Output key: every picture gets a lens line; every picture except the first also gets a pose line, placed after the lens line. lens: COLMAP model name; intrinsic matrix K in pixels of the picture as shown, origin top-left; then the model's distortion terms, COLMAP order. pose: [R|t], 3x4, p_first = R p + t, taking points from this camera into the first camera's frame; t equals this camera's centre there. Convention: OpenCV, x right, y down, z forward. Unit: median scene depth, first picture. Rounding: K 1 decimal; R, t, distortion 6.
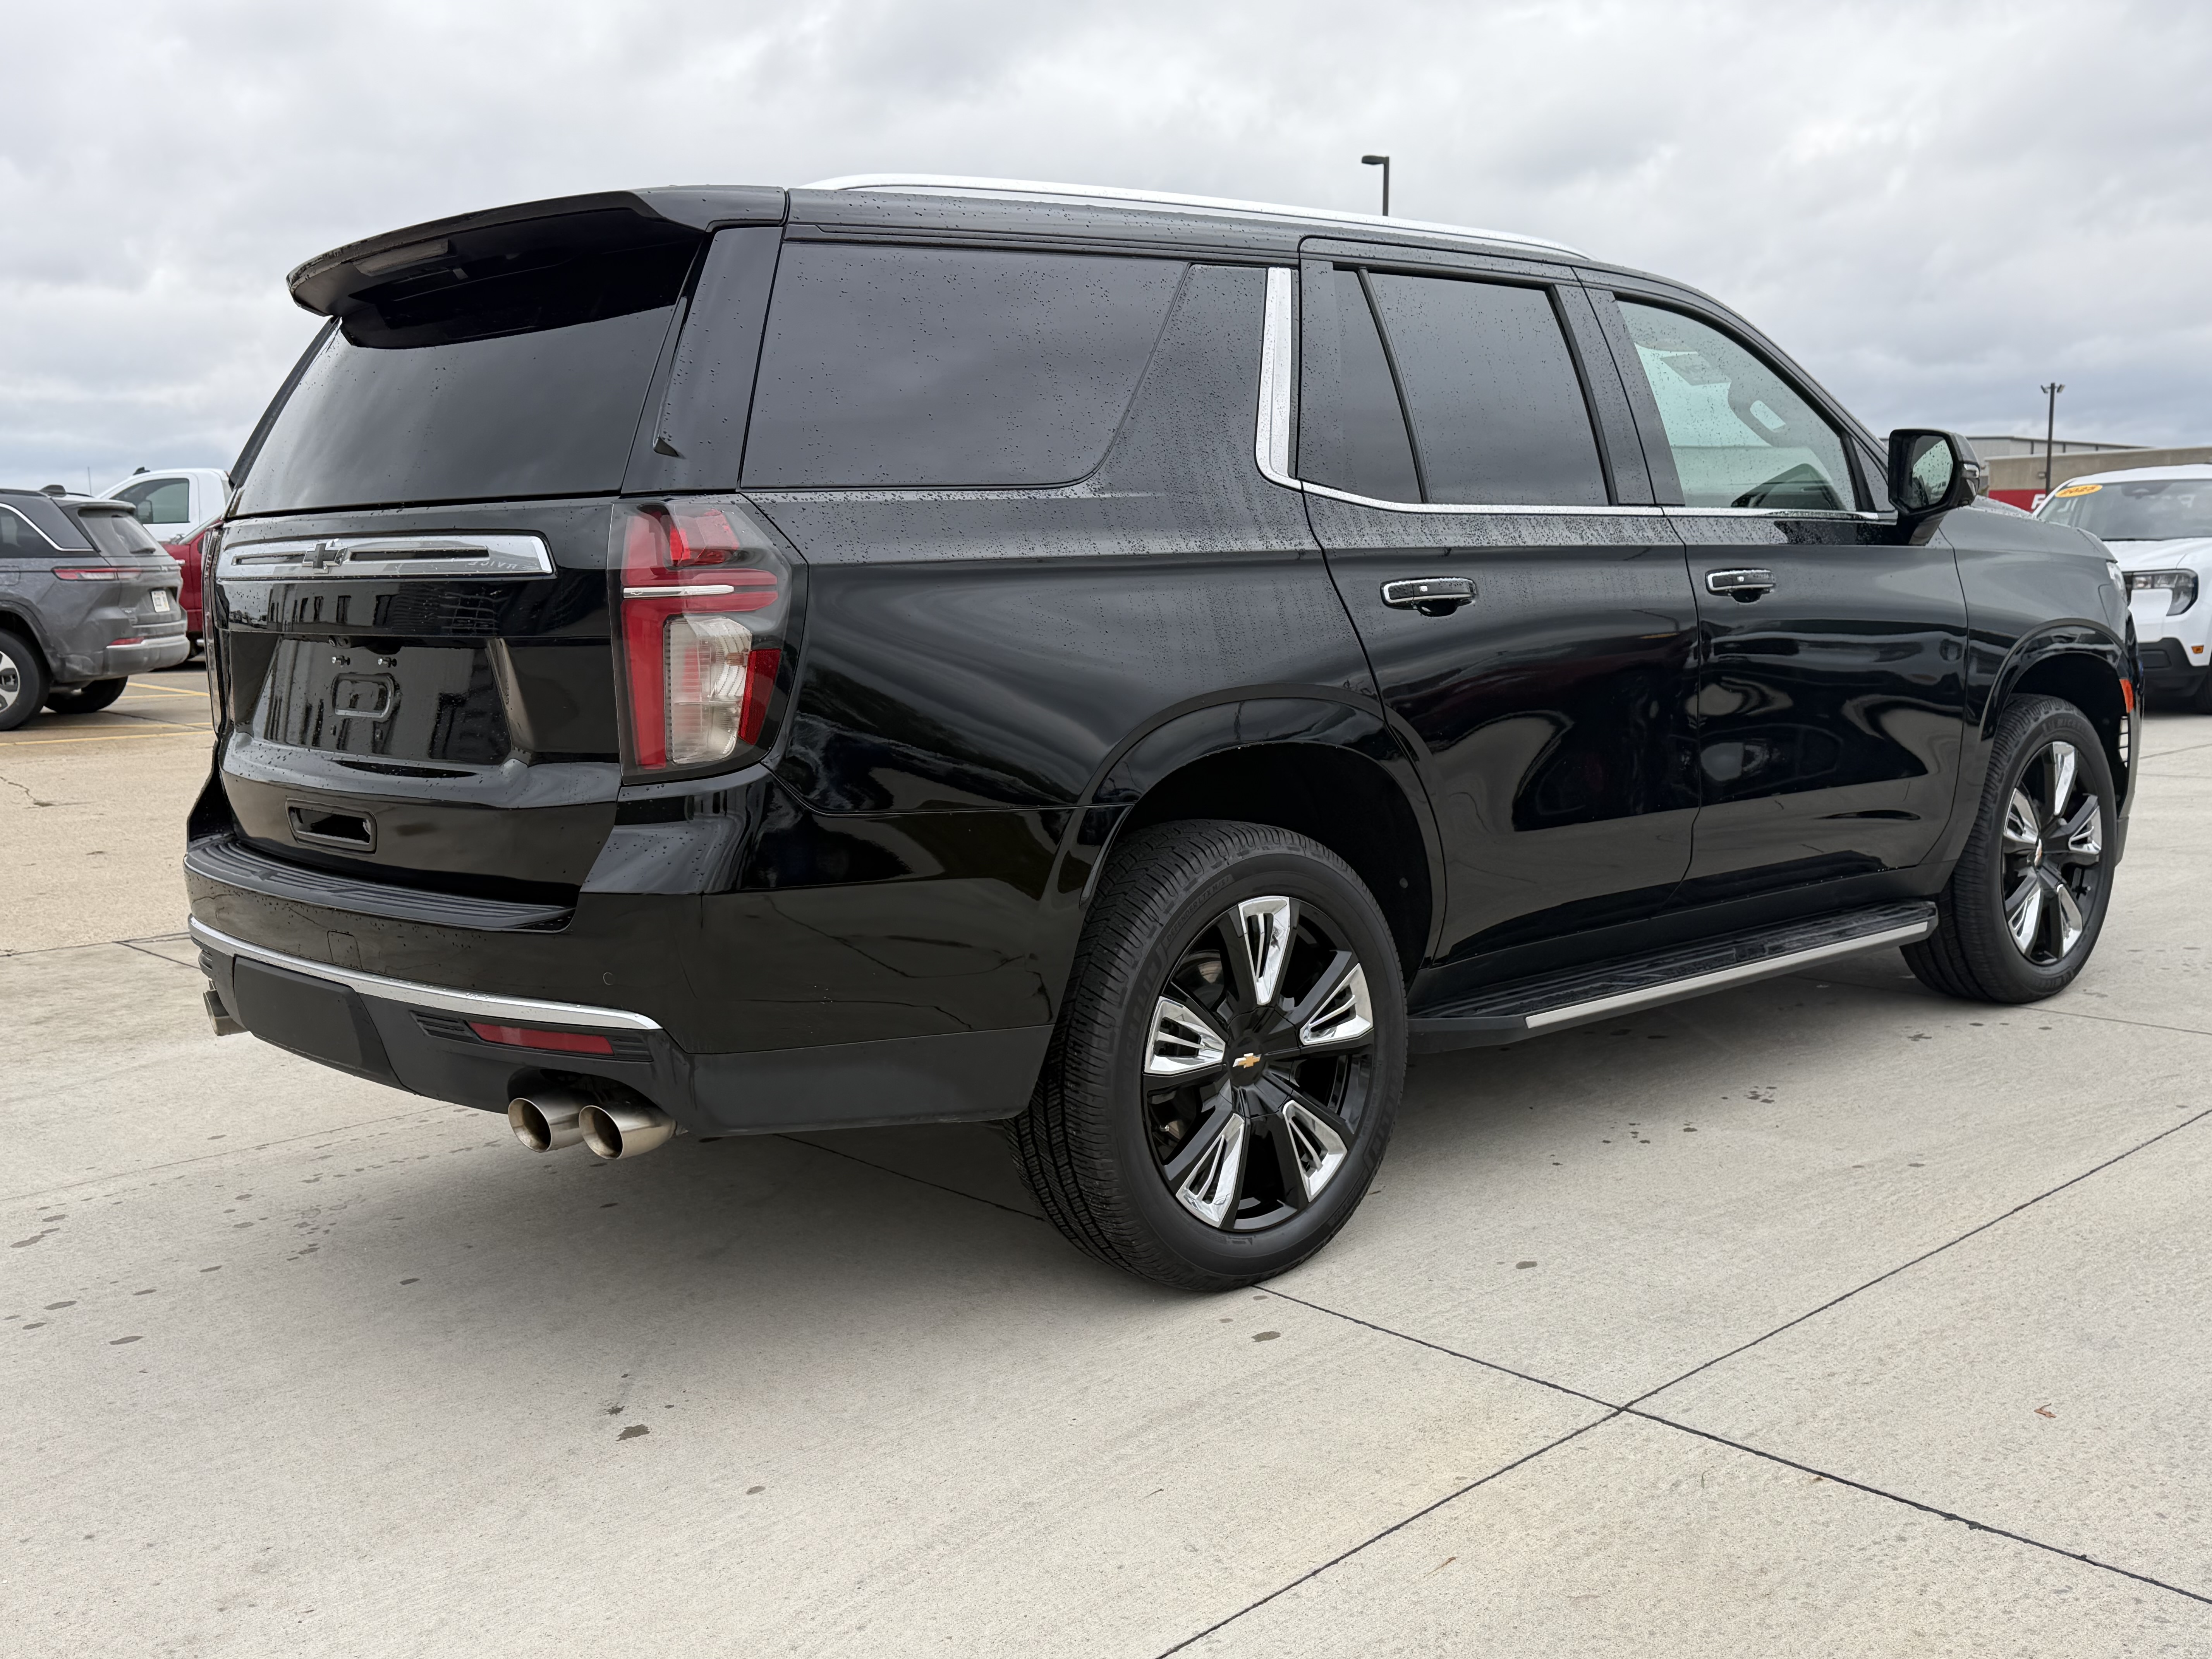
lens RADIAL K [[2169.5, 0, 1091.6], [0, 2169.5, 832.4], [0, 0, 1]] dist [0.208938, -0.455232]
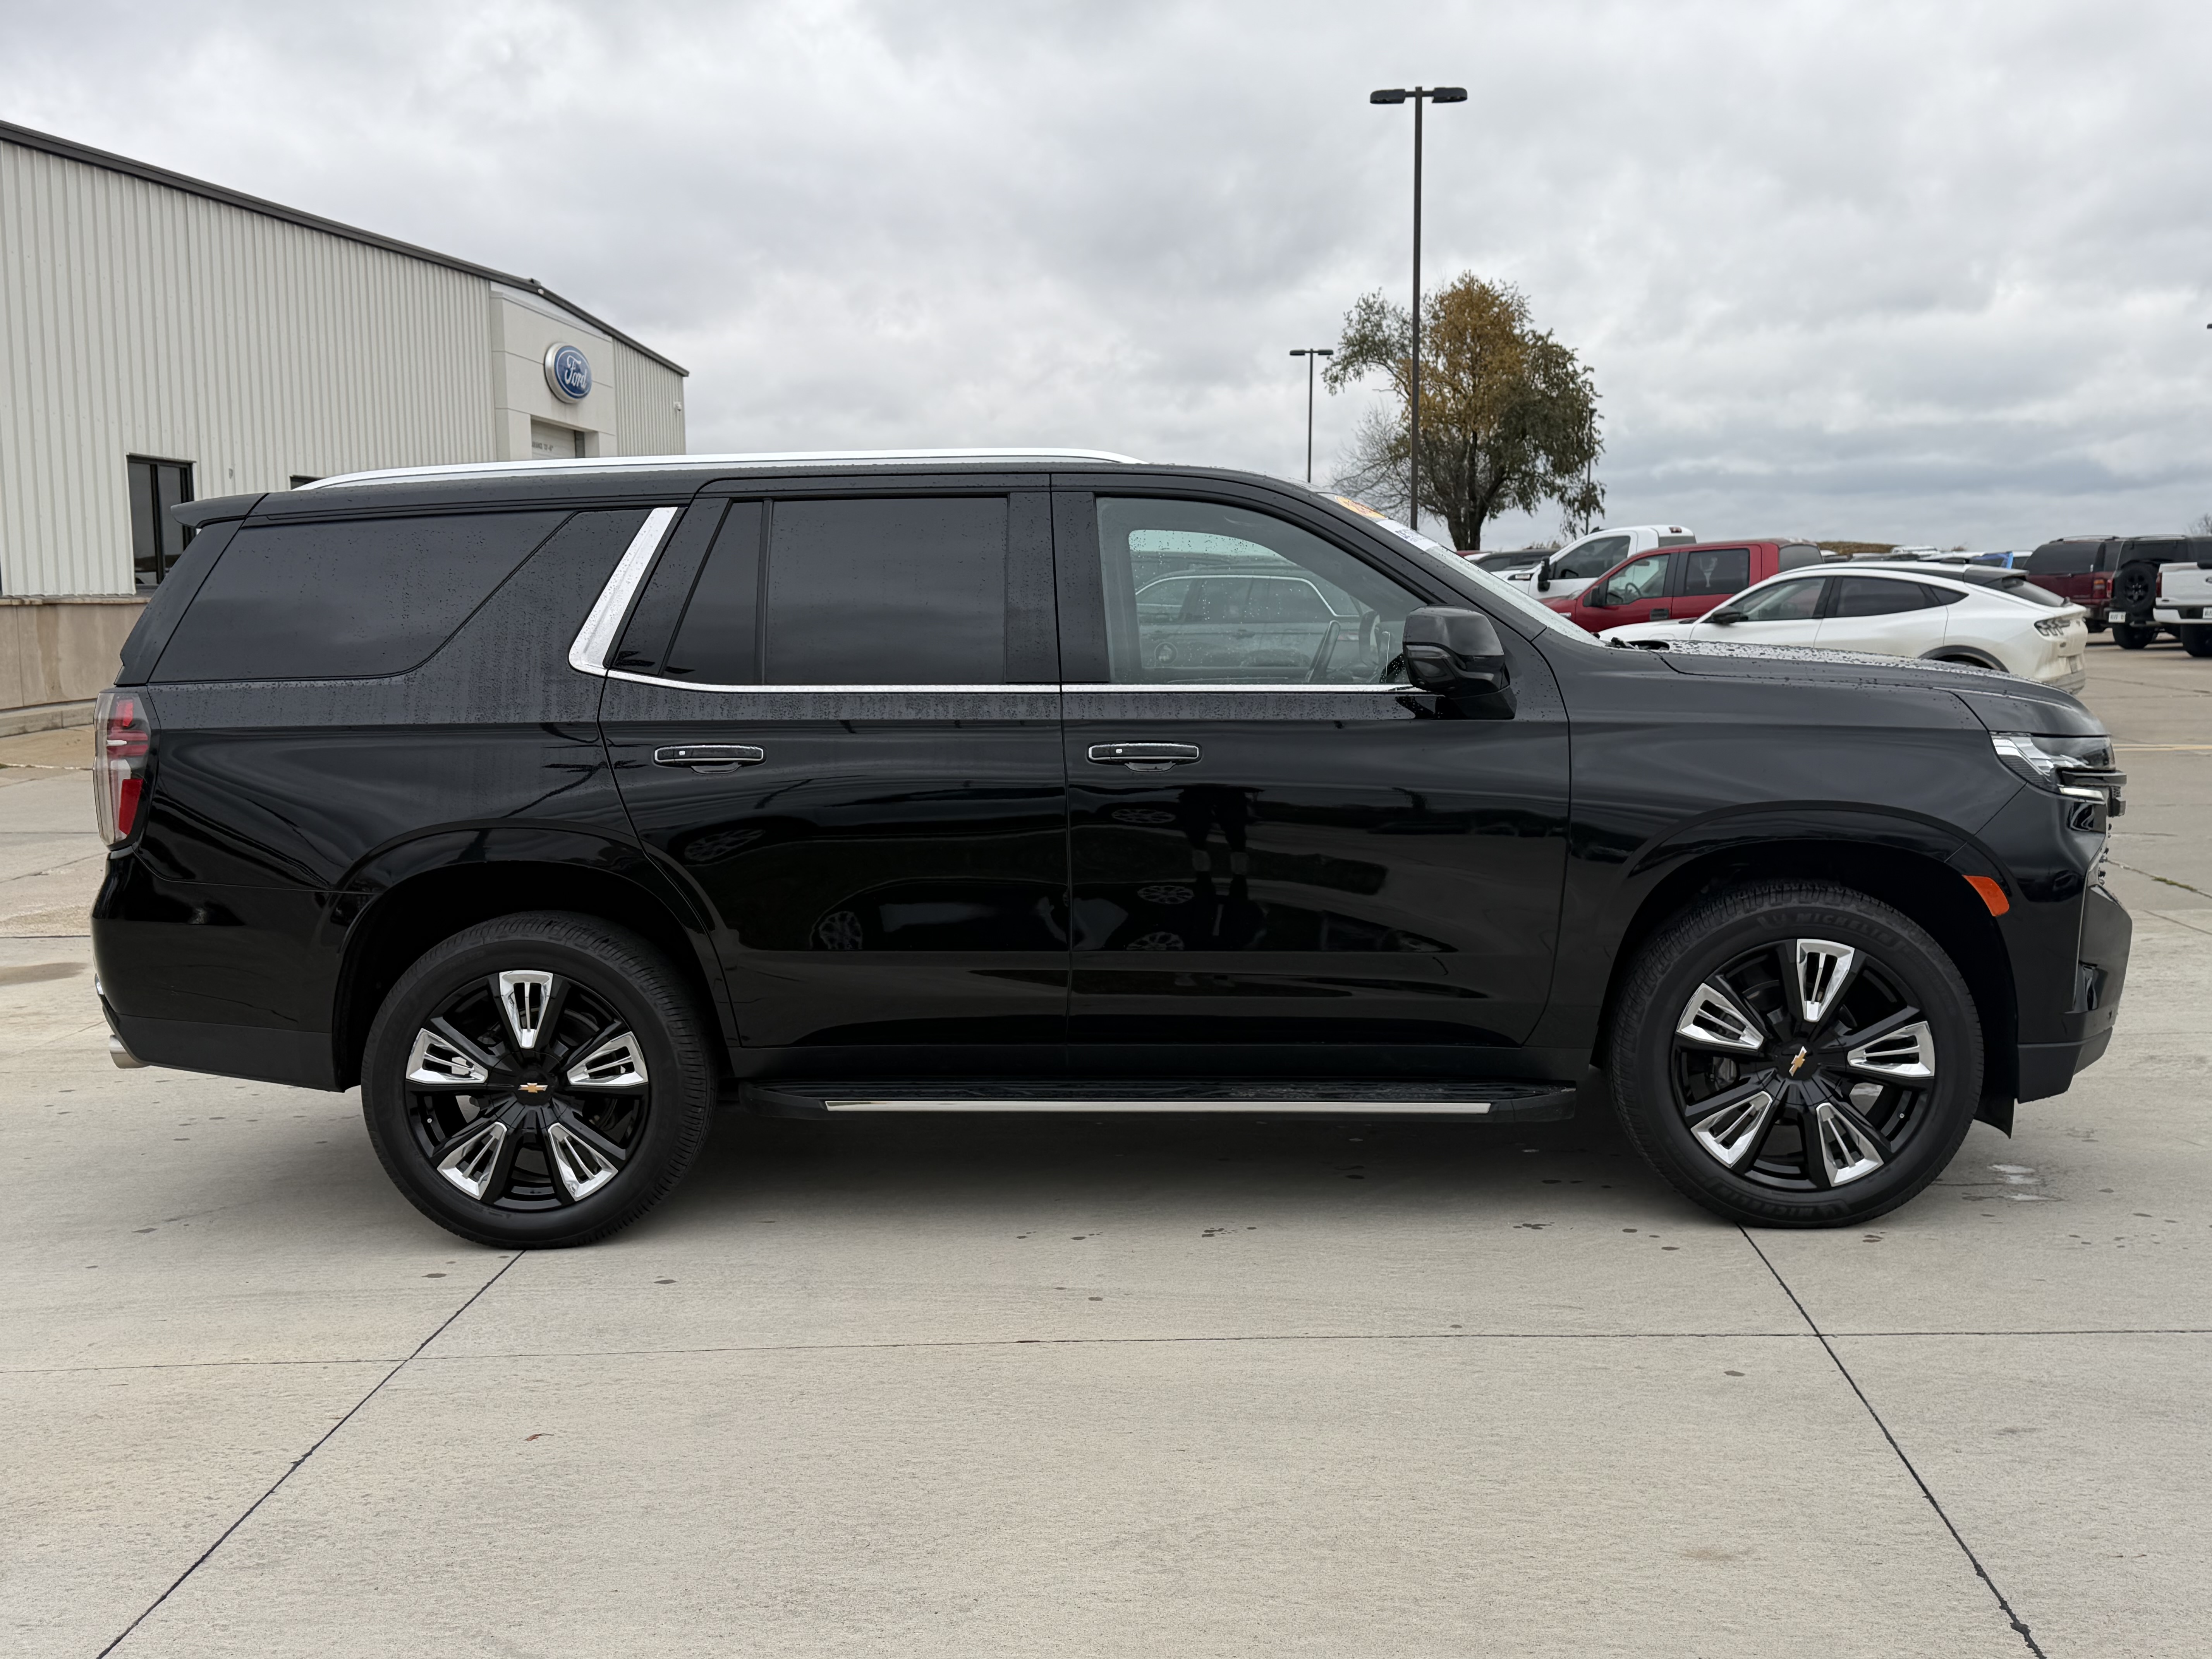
lens RADIAL K [[2161.9, 0, 1094.7], [0, 2161.9, 833.9], [0, 0, 1]] dist [0.115607, 0.004089]
pose [[0.693328, 0.081974, -0.715945, 1.280478], [-0.085144, 0.995868, 0.031570, -0.128056], [0.715575, 0.039070, 0.697443, 0.280185]]
